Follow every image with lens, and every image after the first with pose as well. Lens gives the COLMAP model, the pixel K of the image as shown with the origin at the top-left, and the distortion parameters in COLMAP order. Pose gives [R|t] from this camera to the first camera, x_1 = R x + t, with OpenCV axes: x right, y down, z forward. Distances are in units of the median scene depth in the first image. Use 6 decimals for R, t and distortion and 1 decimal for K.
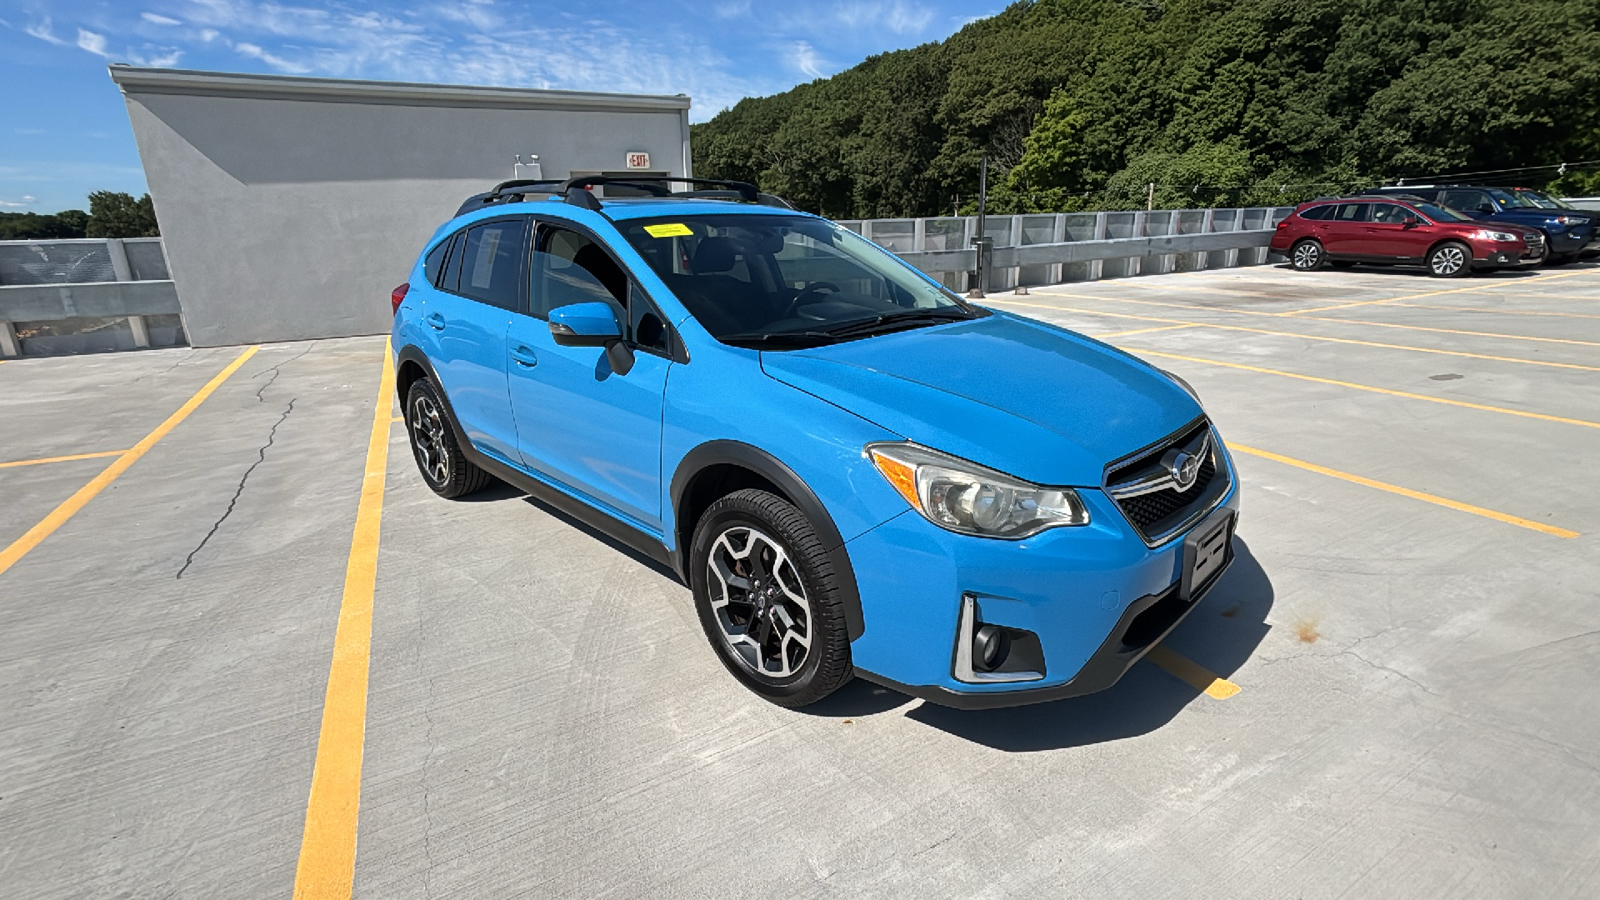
lens RADIAL K [[744.2, 0, 793.1], [0, 744.2, 460.0], [0, 0, 1]] dist [-0.011597, 0.007113]
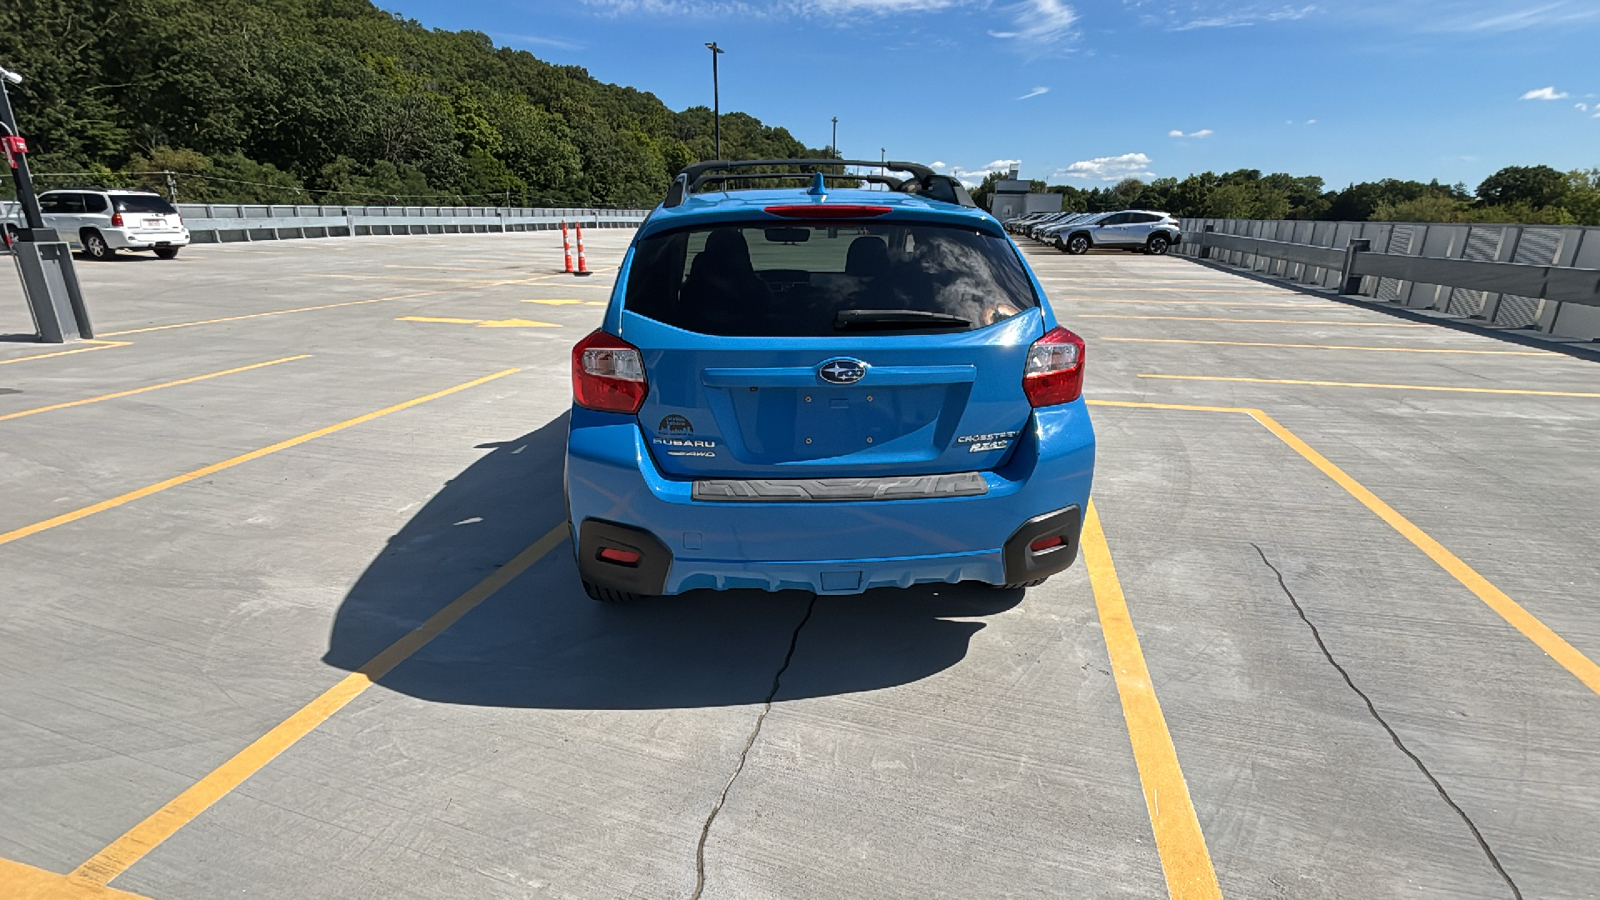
lens RADIAL K [[744.2, 0, 803.0], [0, 744.2, 455.8], [0, 0, 1]] dist [-0.011597, 0.007113]
pose [[-0.764072, -0.186953, 0.617448, -0.047850], [0.203681, 0.838230, 0.505850, -0.030713], [-0.612134, 0.512268, -0.602390, 0.097500]]
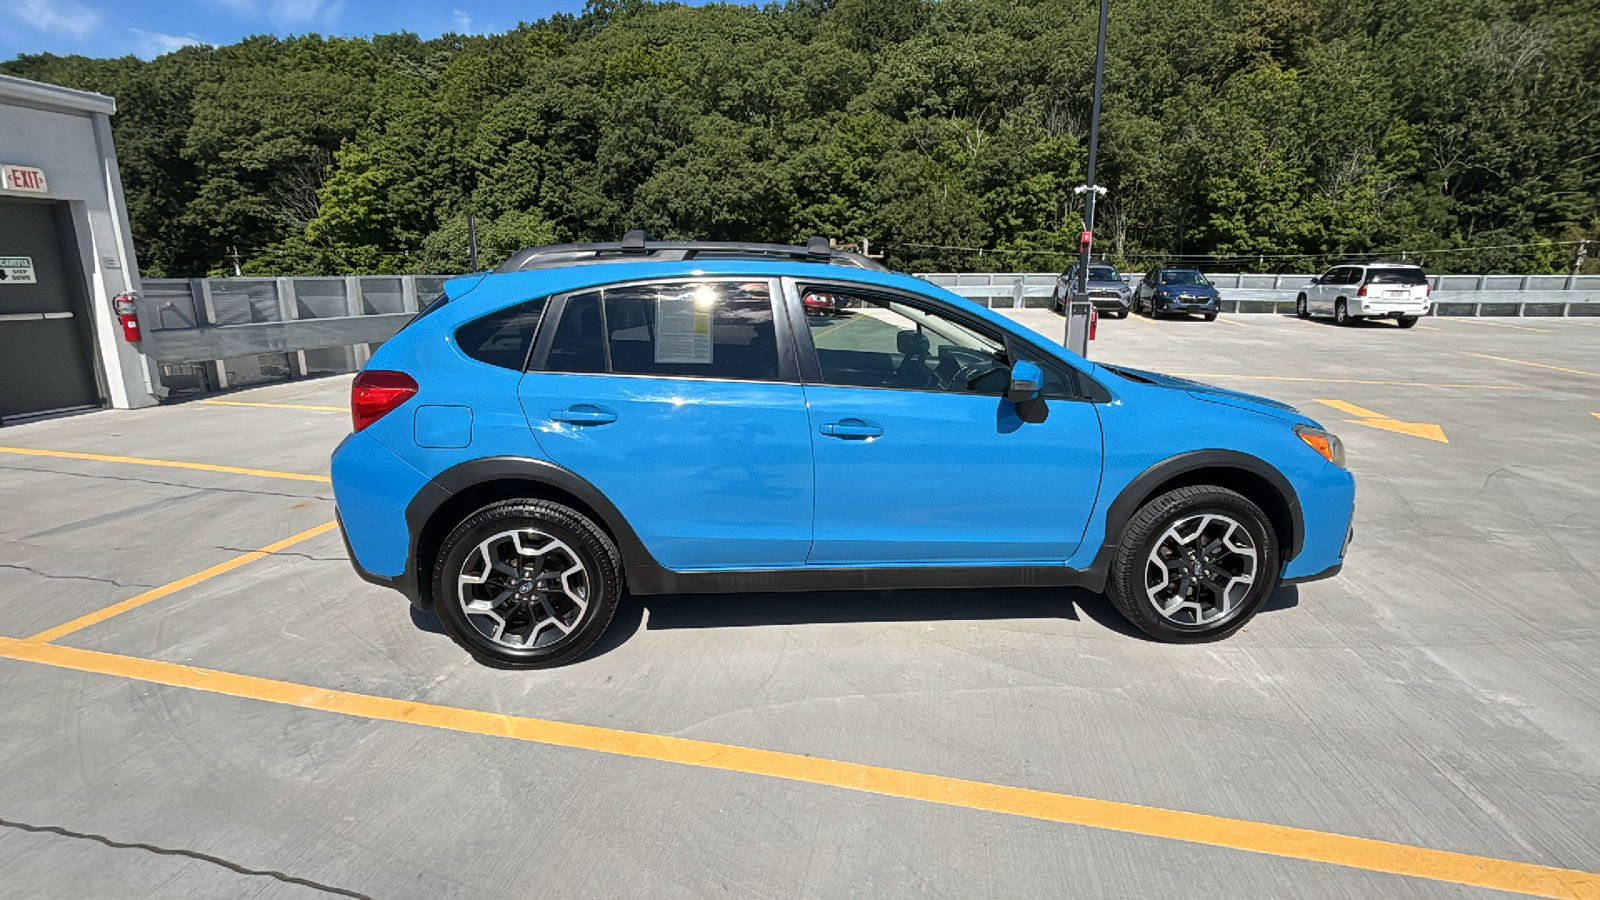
lens RADIAL K [[744.2, 0, 798.2], [0, 744.2, 464.1], [0, 0, 1]] dist [-0.011597, 0.007113]
pose [[0.641053, -0.166140, 0.749299, -0.051033], [0.217899, 0.975514, 0.029877, -0.006642], [-0.735915, 0.144119, 0.661557, 0.021375]]
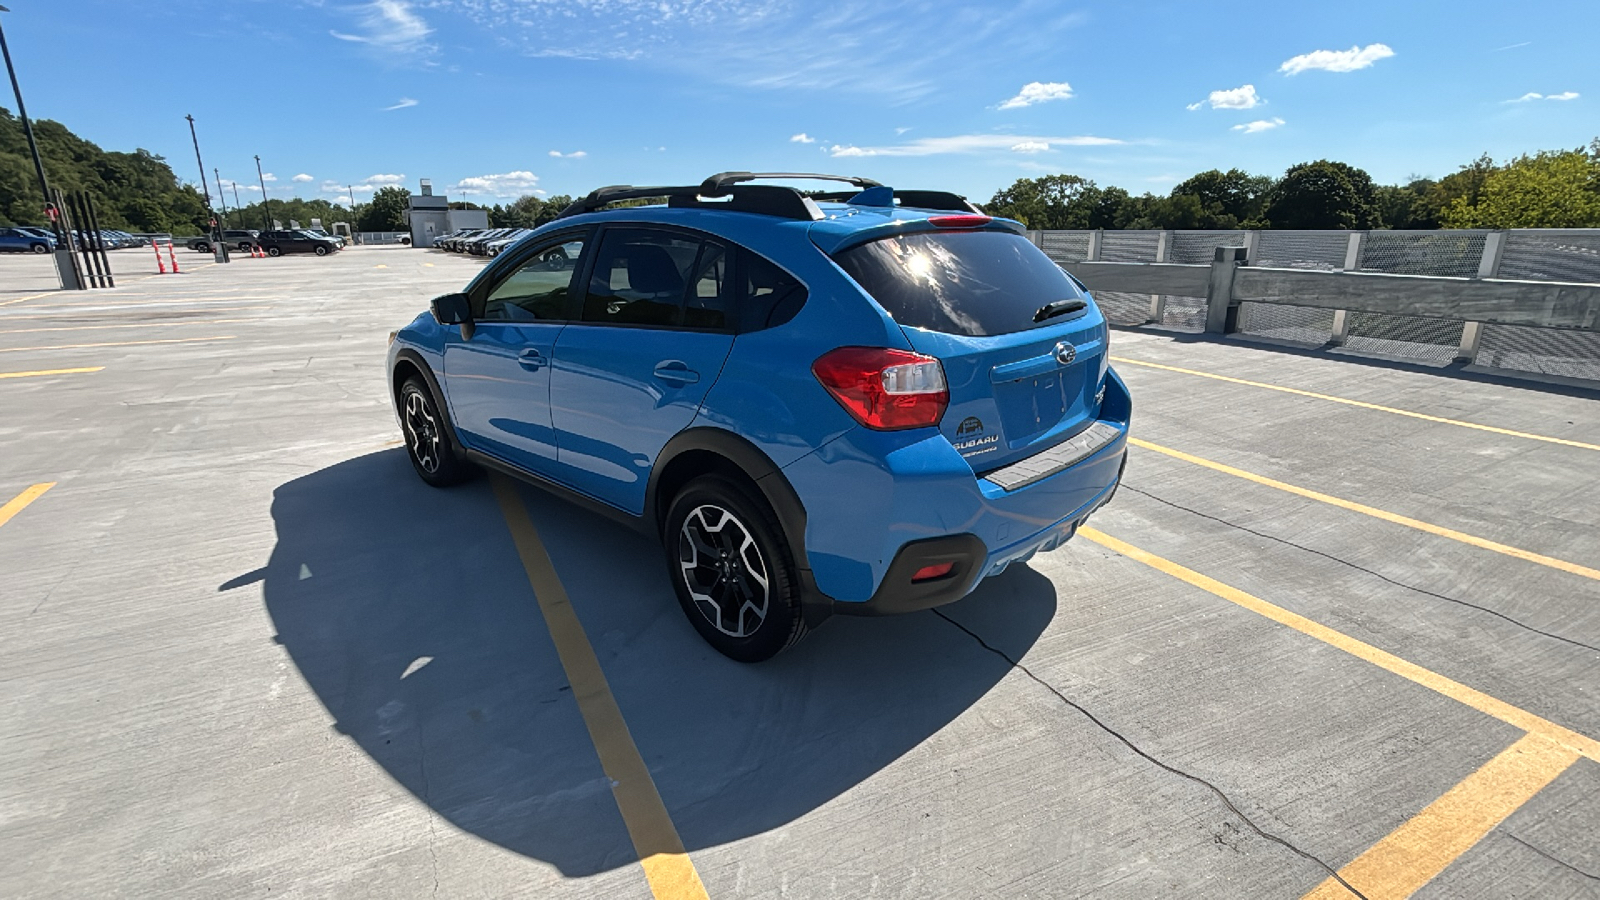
lens RADIAL K [[744.2, 0, 805.0], [0, 744.2, 450.1], [0, 0, 1]] dist [-0.011597, 0.007113]
pose [[-0.999024, 0.038253, -0.022067, -0.015010], [0.019116, 0.825043, 0.564746, -0.034817], [0.039809, 0.563773, -0.824970, 0.108690]]
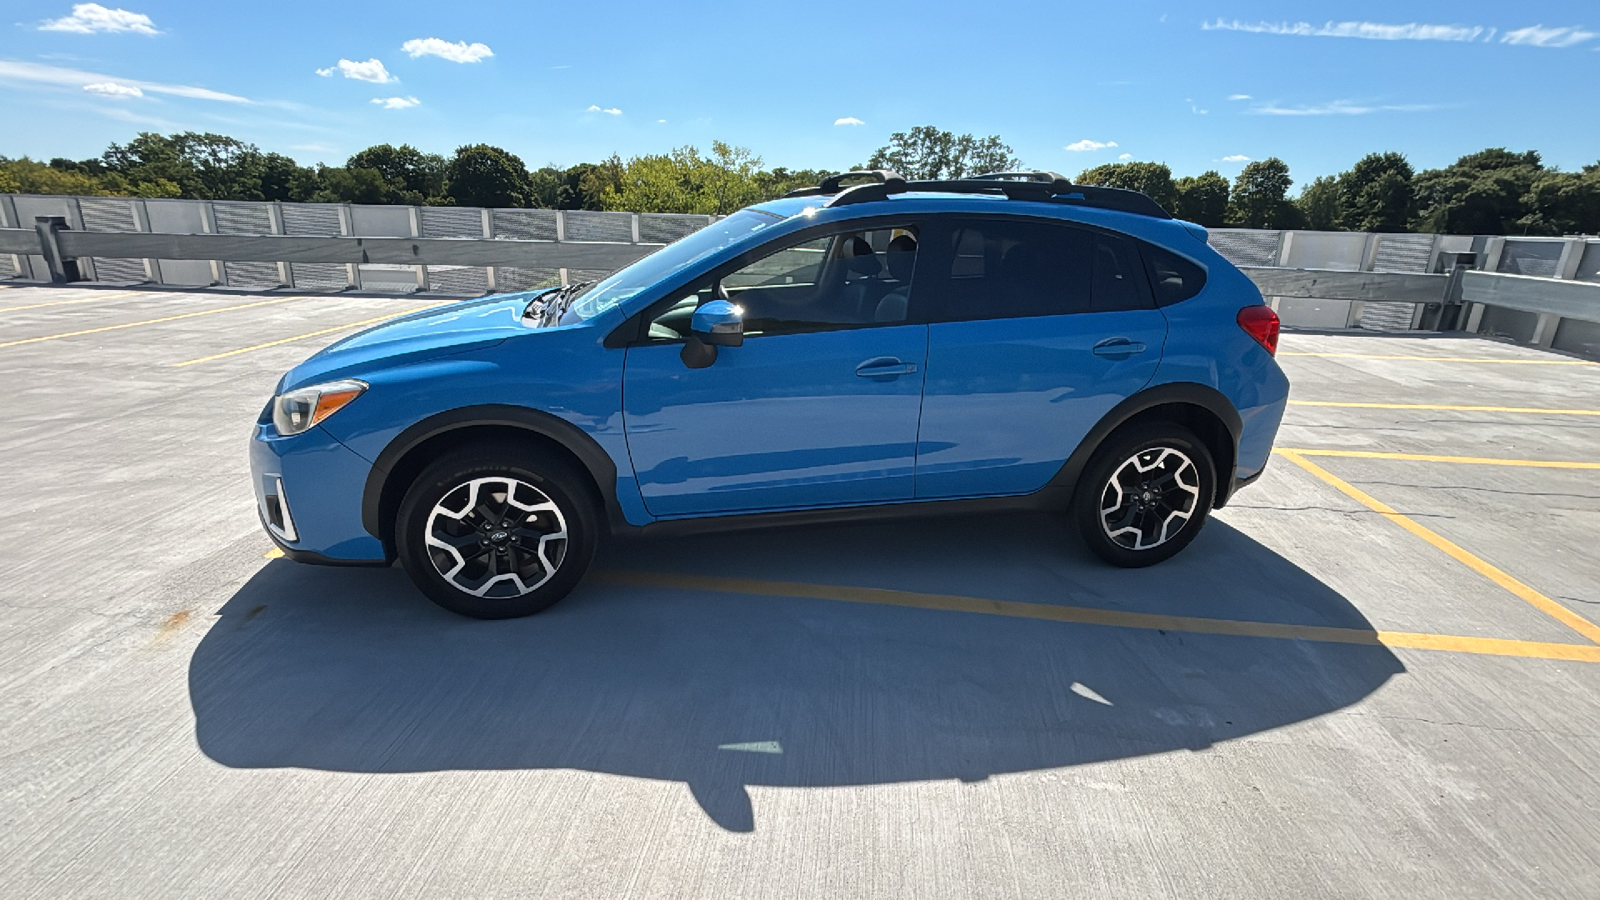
lens RADIAL K [[744.2, 0, 799.2], [0, 744.2, 445.4], [0, 0, 1]] dist [-0.011597, 0.007113]
pose [[-0.529499, 0.262588, -0.806646, 0.039864], [-0.272676, 0.847740, 0.454956, -0.026708], [0.803292, 0.460852, -0.377276, 0.078159]]
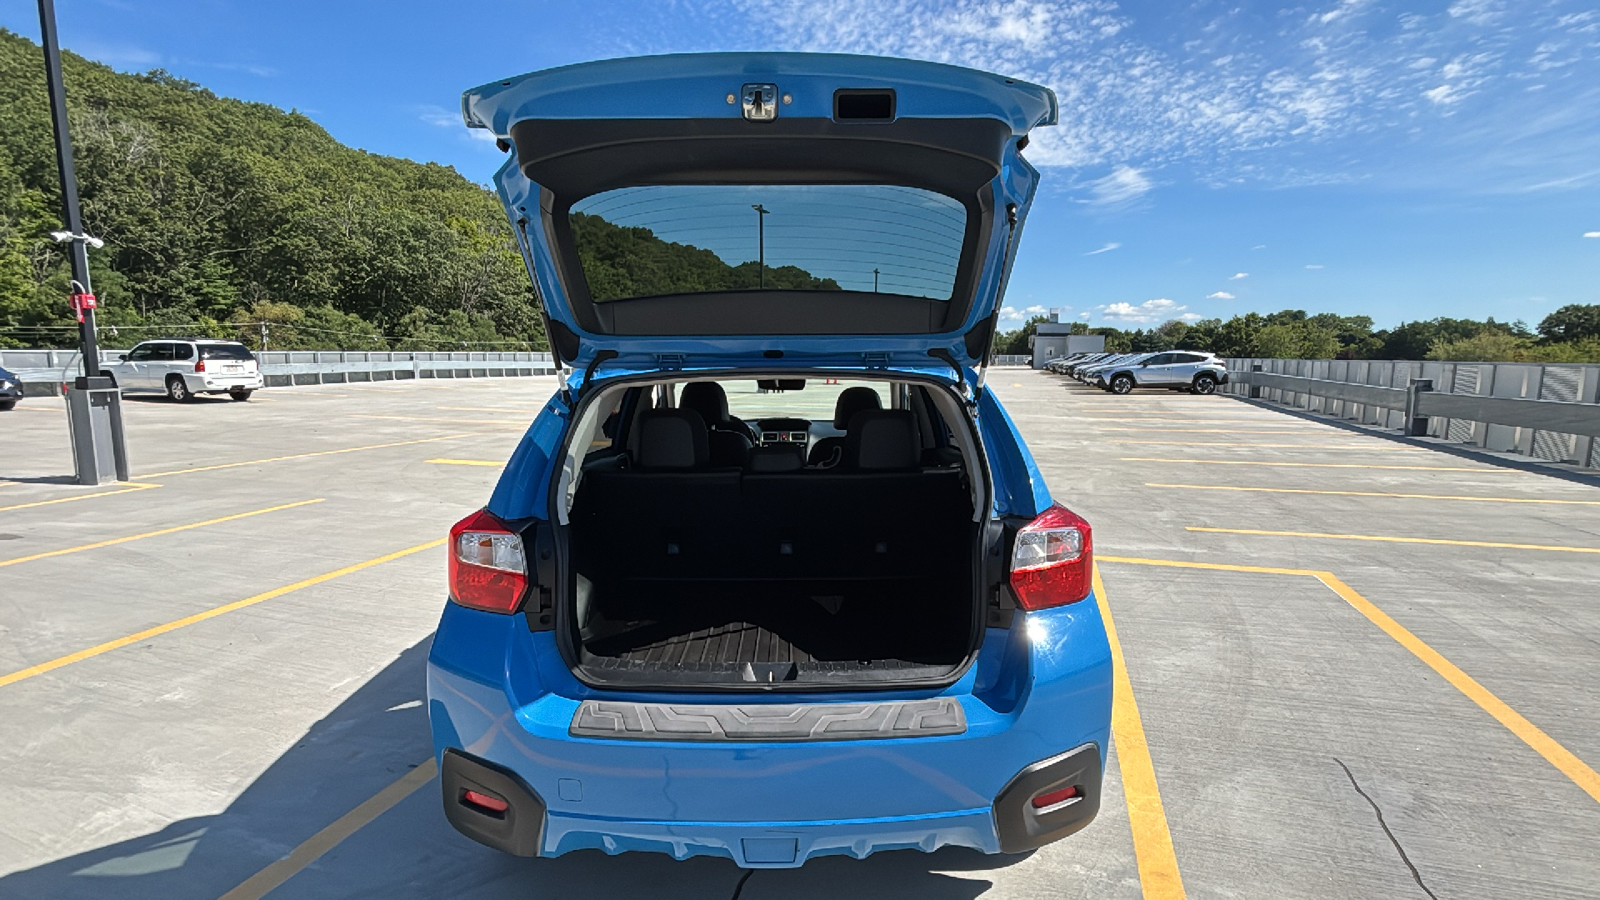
lens RADIAL K [[744.2, 0, 800.5], [0, 744.2, 464.5], [0, 0, 1]] dist [-0.011597, 0.007113]
pose [[-0.719393, -0.082599, 0.689675, -0.046545], [0.223932, 0.912311, 0.342844, -0.028781], [-0.657517, 0.401080, -0.637814, 0.089463]]
